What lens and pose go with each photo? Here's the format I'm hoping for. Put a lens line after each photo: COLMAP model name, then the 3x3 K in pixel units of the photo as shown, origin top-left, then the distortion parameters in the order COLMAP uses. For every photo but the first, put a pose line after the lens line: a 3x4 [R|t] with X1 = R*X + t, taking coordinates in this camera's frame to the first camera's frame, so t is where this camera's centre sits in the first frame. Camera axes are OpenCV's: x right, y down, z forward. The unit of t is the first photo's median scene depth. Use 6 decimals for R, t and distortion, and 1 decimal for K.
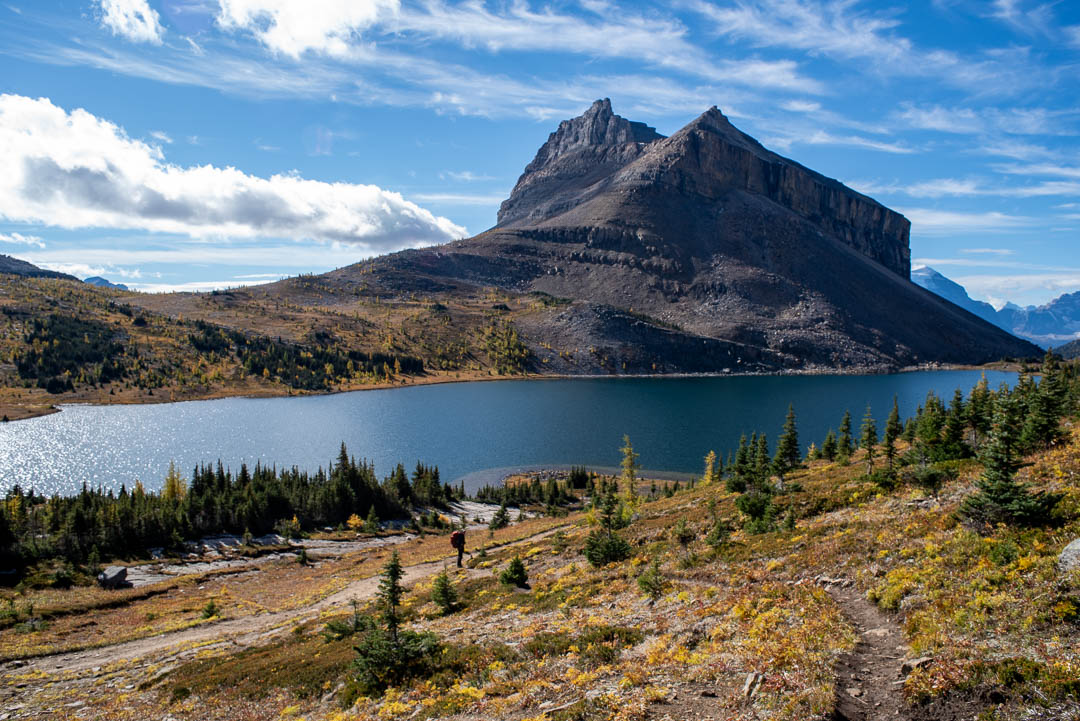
lens RADIAL K [[866.4, 0, 537.8], [0, 866.4, 359.2], [0, 0, 1]] dist [-0.060217, 0.067234]
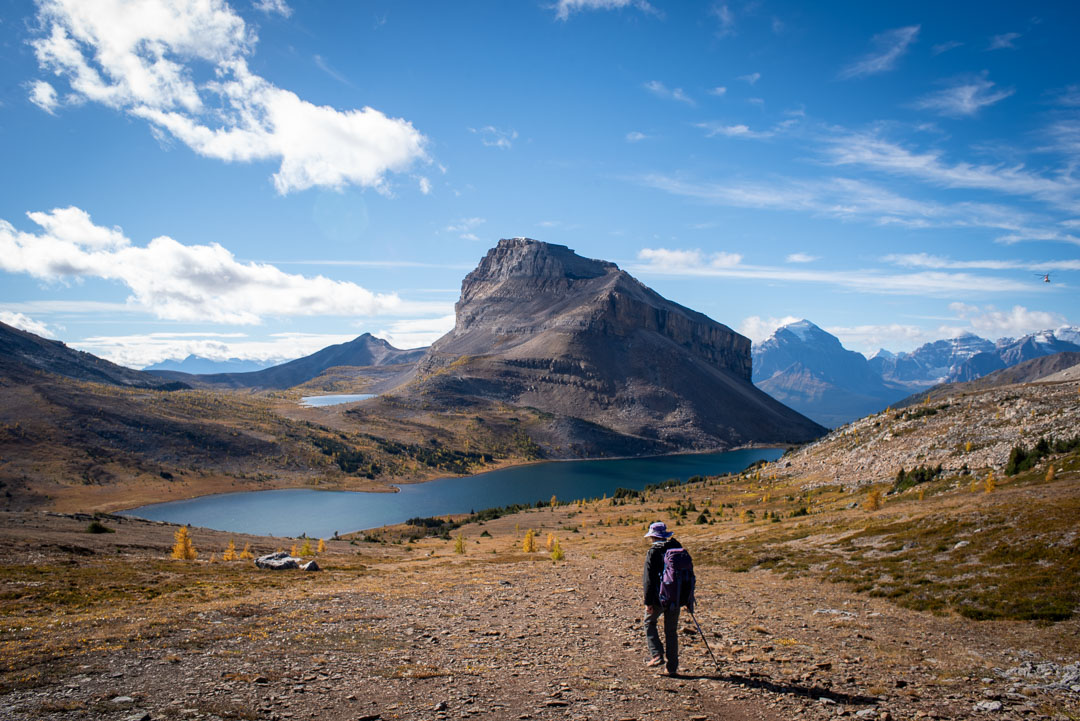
lens RADIAL K [[866.4, 0, 543.1], [0, 866.4, 355.6], [0, 0, 1]] dist [-0.060217, 0.067234]
pose [[0.992374, -0.005600, 0.123137, -0.156893], [0.012830, 0.998234, -0.058002, -0.066524], [-0.122595, 0.059139, 0.990693, -0.617181]]
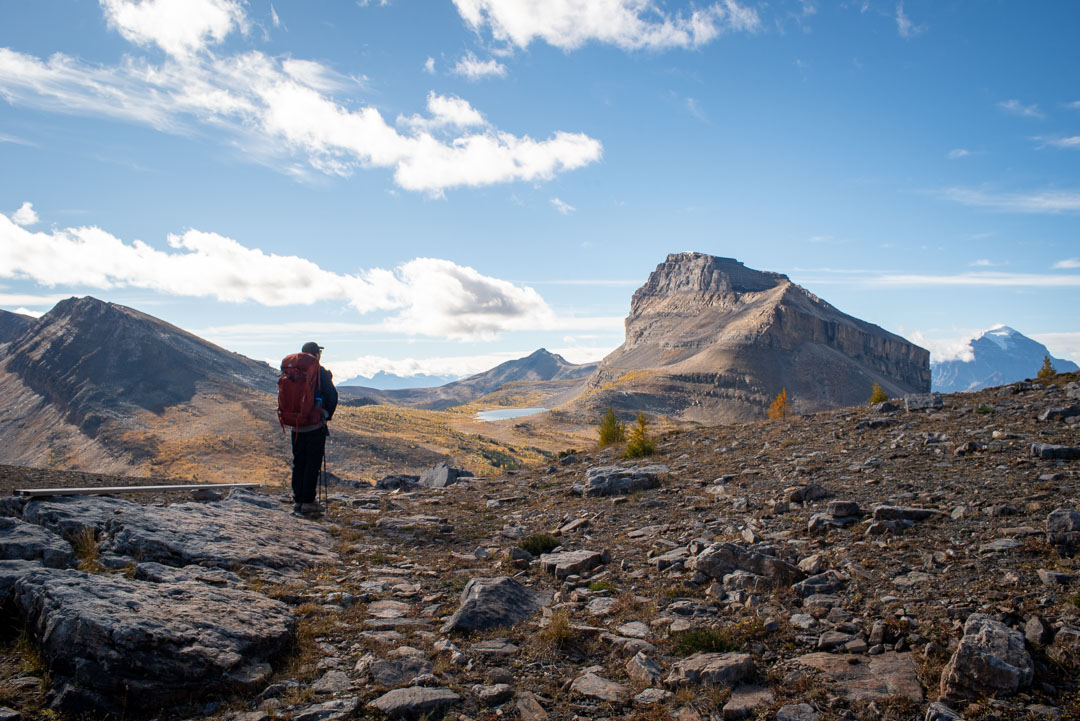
lens RADIAL K [[866.4, 0, 546.5], [0, 866.4, 358.0], [0, 0, 1]] dist [-0.060217, 0.067234]
pose [[0.996978, -0.016954, -0.075816, -0.135596], [0.011406, 0.997265, -0.073026, -0.067963], [0.076847, 0.071941, 0.994444, -0.657124]]
